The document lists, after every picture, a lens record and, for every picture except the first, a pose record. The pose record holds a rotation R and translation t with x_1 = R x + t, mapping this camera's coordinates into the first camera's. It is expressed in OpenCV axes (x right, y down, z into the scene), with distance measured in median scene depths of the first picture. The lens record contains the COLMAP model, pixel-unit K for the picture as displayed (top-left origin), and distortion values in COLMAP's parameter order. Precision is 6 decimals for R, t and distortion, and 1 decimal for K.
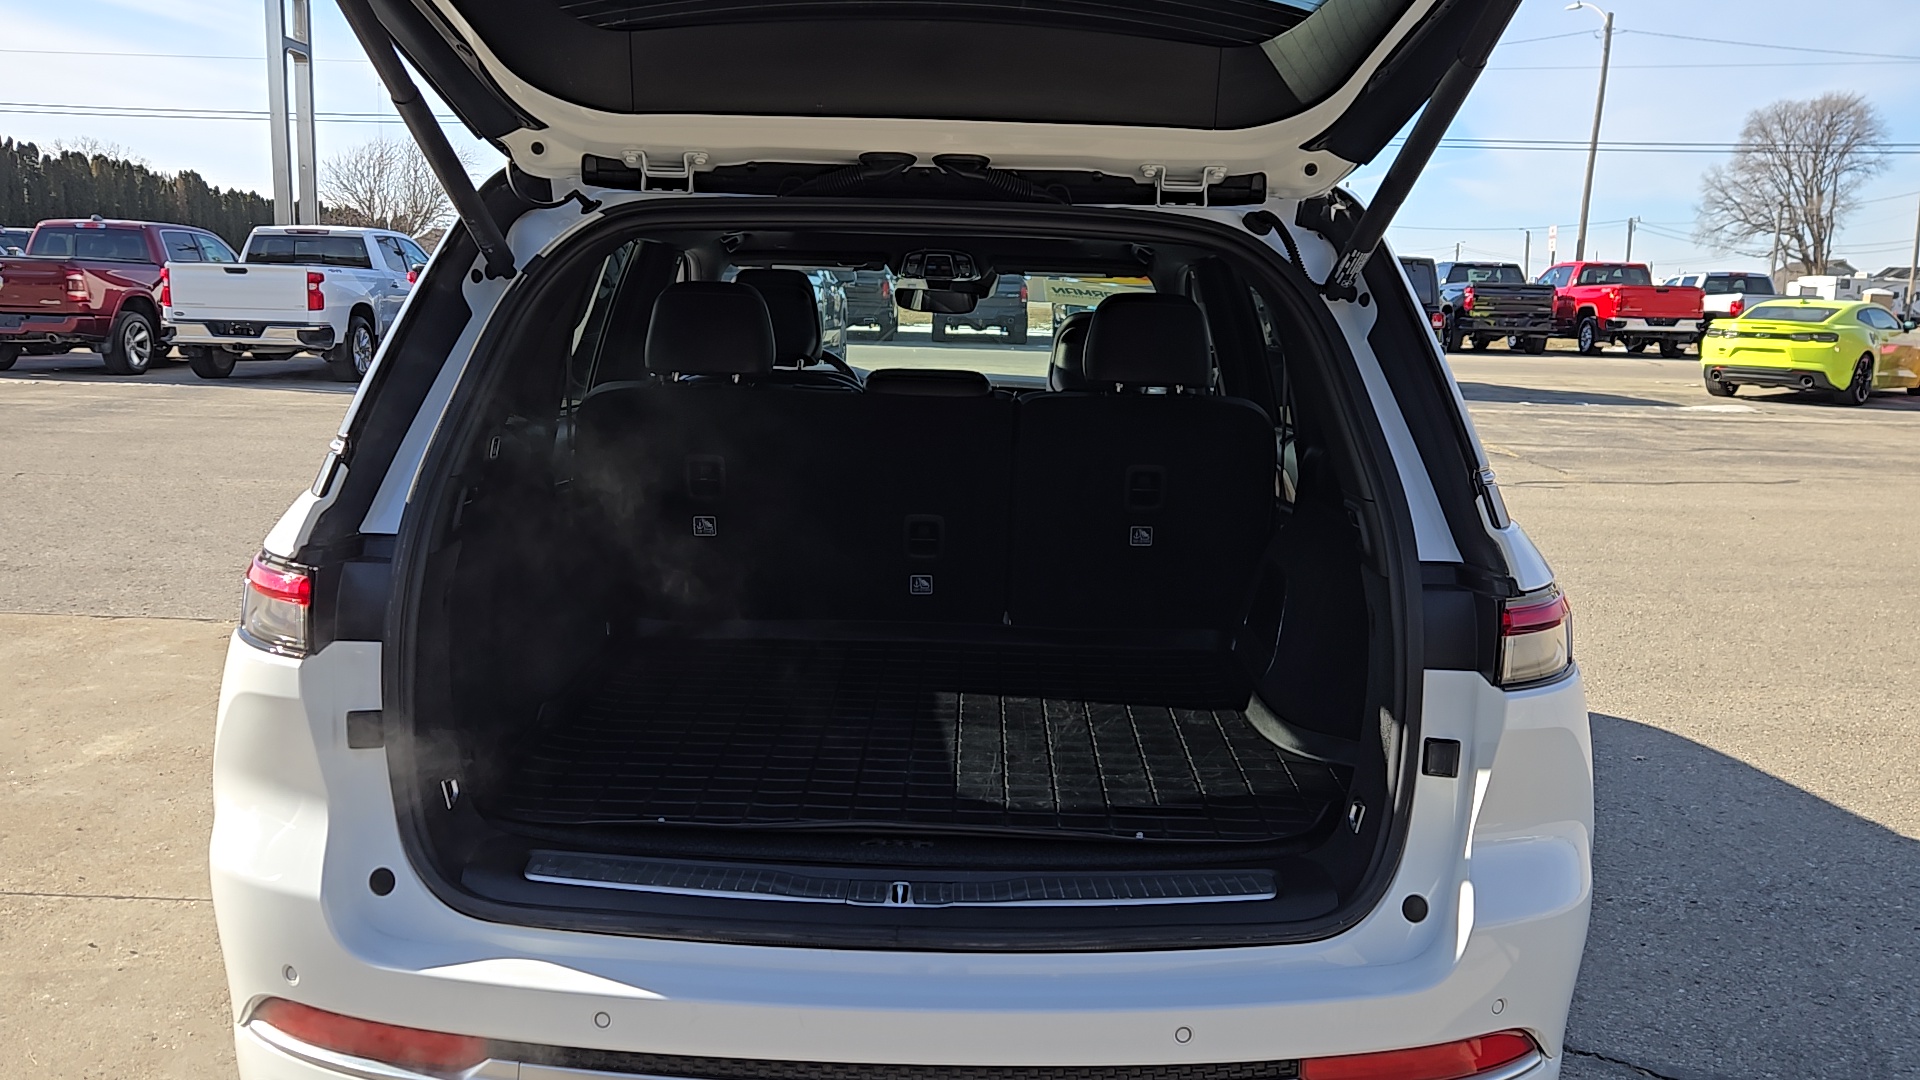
lens RADIAL K [[1585.8, 0, 958.6], [0, 1585.8, 528.0], [0, 0, 1]] dist [0.017620, -0.006329]
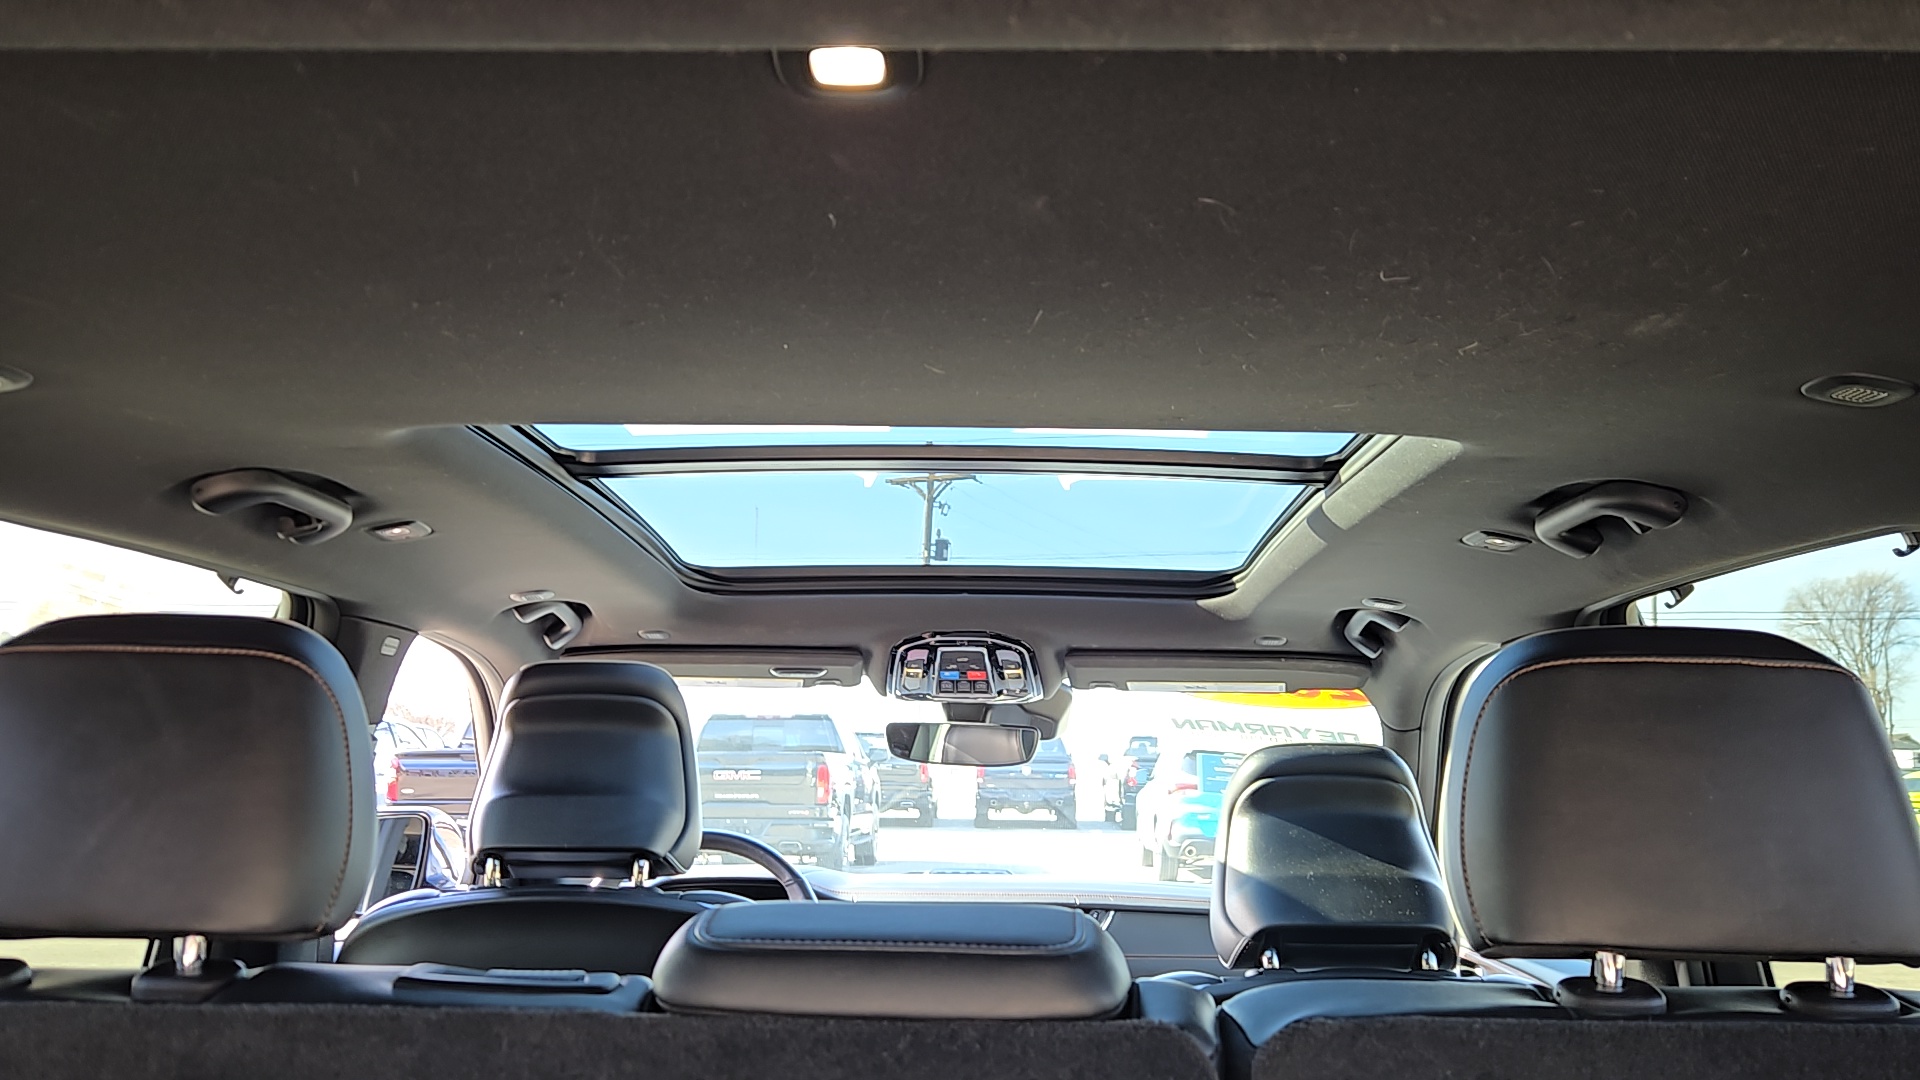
lens RADIAL K [[1582.5, 0, 959.1], [0, 1582.5, 532.3], [0, 0, 1]] dist [0.024997, -0.013186]
pose [[0.999529, -0.018646, -0.024386, -0.000060], [0.010548, 0.954643, -0.297566, -0.011264], [0.028828, 0.297169, 0.954390, 0.101769]]
